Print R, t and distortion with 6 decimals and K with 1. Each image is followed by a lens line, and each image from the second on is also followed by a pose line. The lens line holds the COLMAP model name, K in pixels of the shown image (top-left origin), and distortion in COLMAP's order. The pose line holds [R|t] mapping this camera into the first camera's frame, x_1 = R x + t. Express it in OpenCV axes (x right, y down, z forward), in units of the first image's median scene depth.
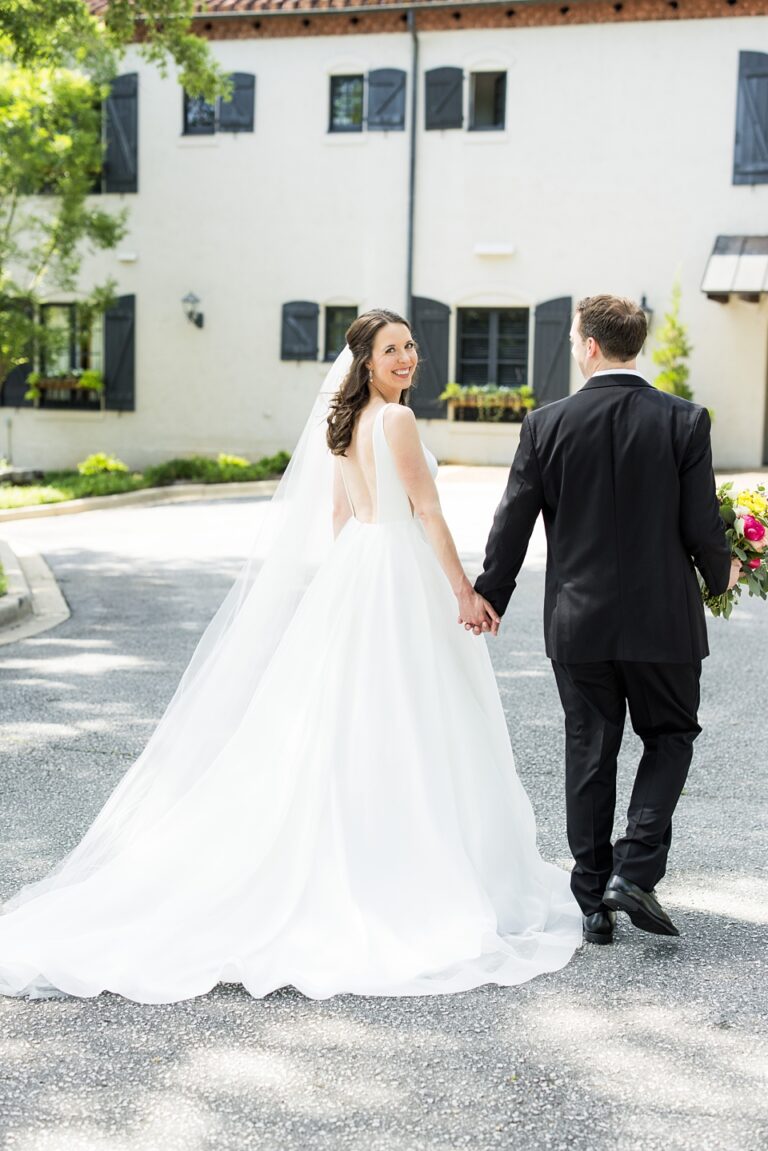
lens RADIAL K [[1692.4, 0, 387.2], [0, 1692.4, 570.4], [0, 0, 1]] dist [-0.006500, 0.152767]
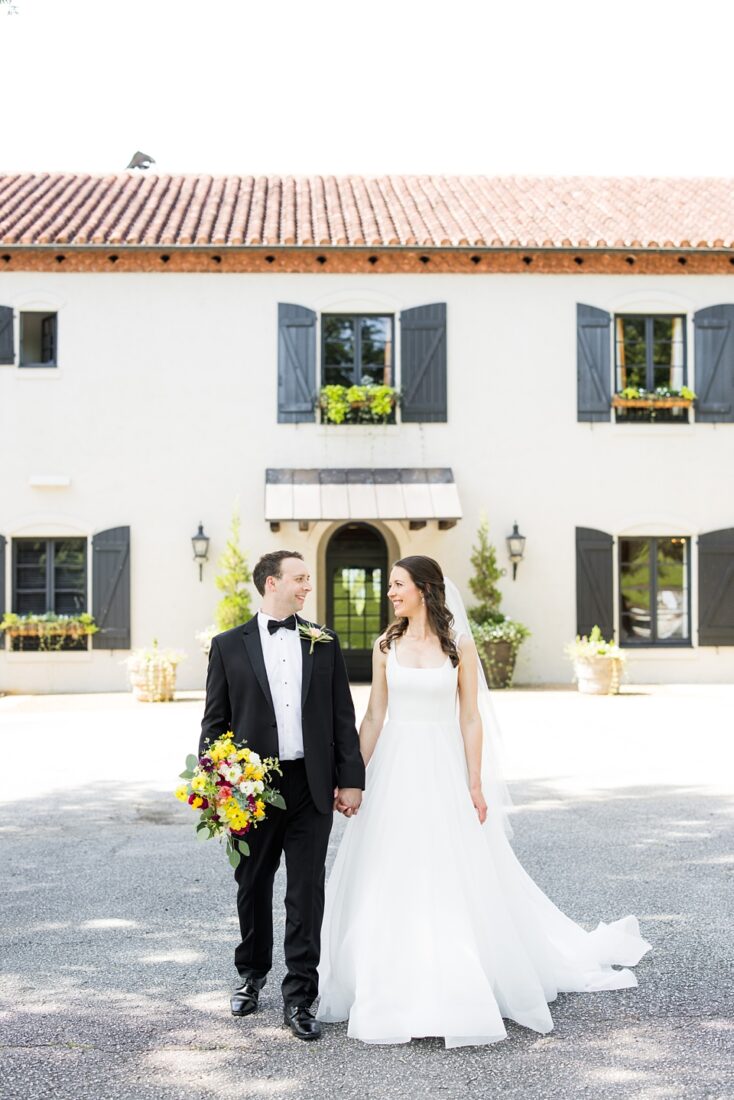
lens RADIAL K [[1617.4, 0, 370.1], [0, 1617.4, 545.1], [0, 0, 1]] dist [-0.006500, 0.152767]
pose [[0.936354, -0.010726, 0.350892, -0.099499], [0.063295, 0.988311, -0.138692, -0.004641], [-0.345303, 0.152074, 0.926088, 0.039722]]
